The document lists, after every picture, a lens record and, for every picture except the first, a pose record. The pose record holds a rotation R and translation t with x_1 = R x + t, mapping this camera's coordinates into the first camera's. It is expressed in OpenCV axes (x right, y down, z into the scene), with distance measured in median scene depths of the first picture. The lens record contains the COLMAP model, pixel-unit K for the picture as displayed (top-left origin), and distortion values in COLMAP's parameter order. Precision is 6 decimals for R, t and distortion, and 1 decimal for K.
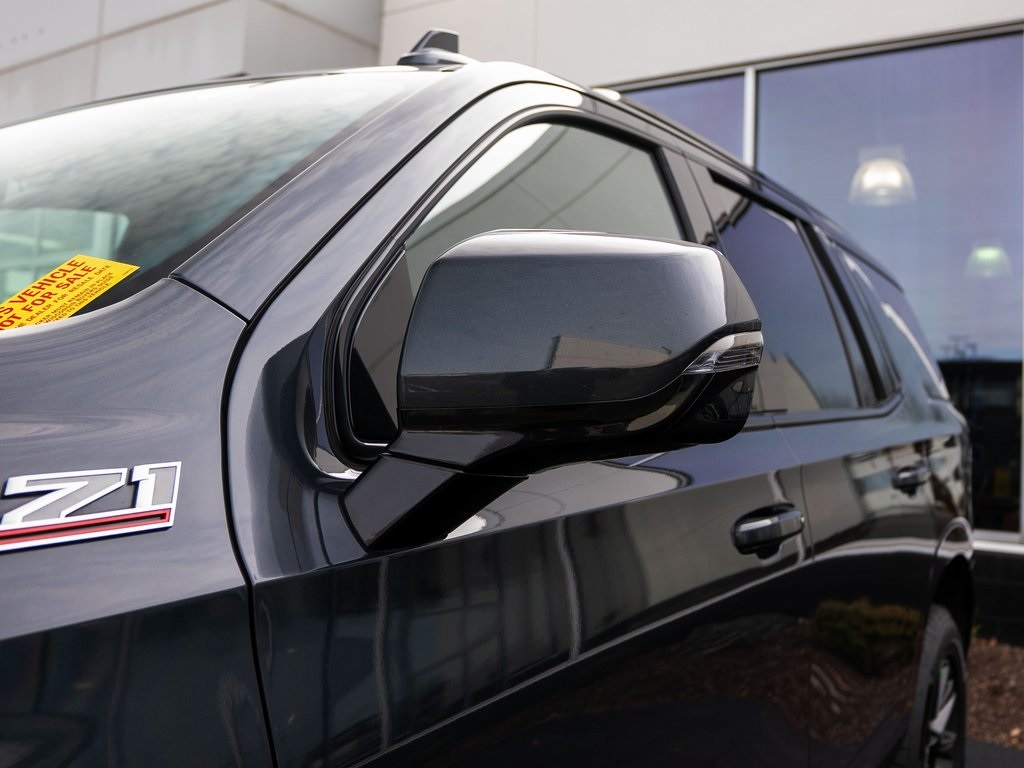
lens RADIAL K [[746.1, 0, 512.0], [0, 746.1, 384.0], [0, 0, 1]] dist [-0.002497, -0.000802]
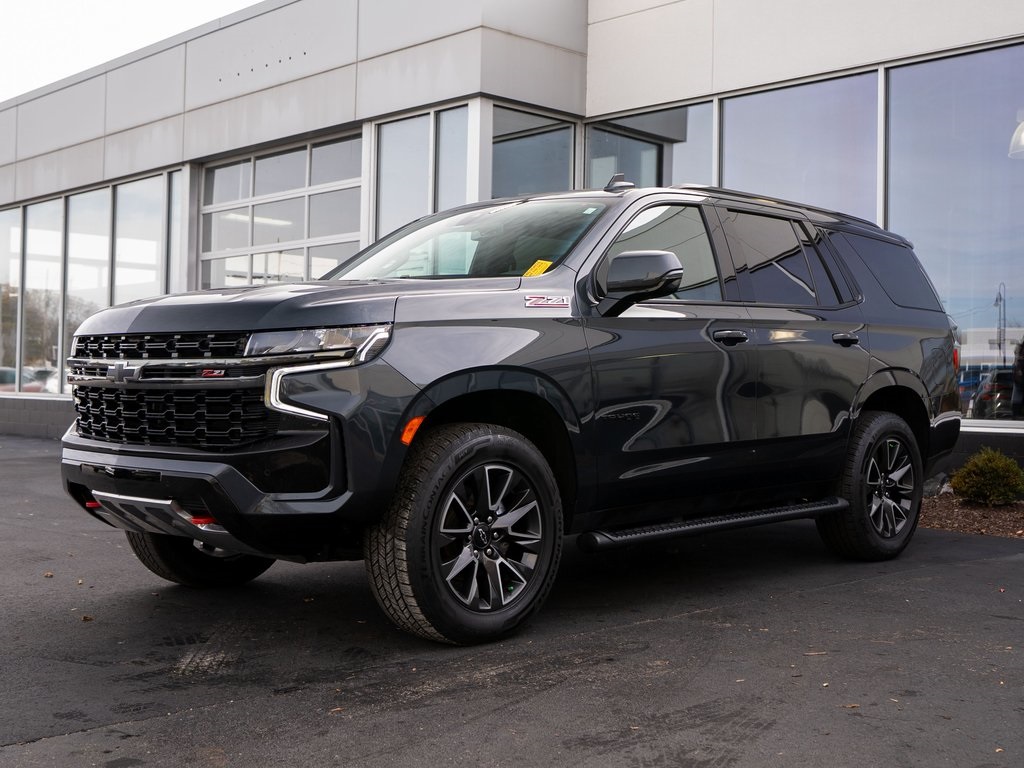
lens RADIAL K [[1321.7, 0, 512.0], [0, 1321.7, 384.0], [0, 0, 1]] dist [-0.032723, -0.004776]
pose [[0.973636, -0.025631, -0.226662, 1.131265], [0.022323, 0.999604, -0.017145, 0.750312], [0.227011, 0.011634, 0.973823, -7.182257]]
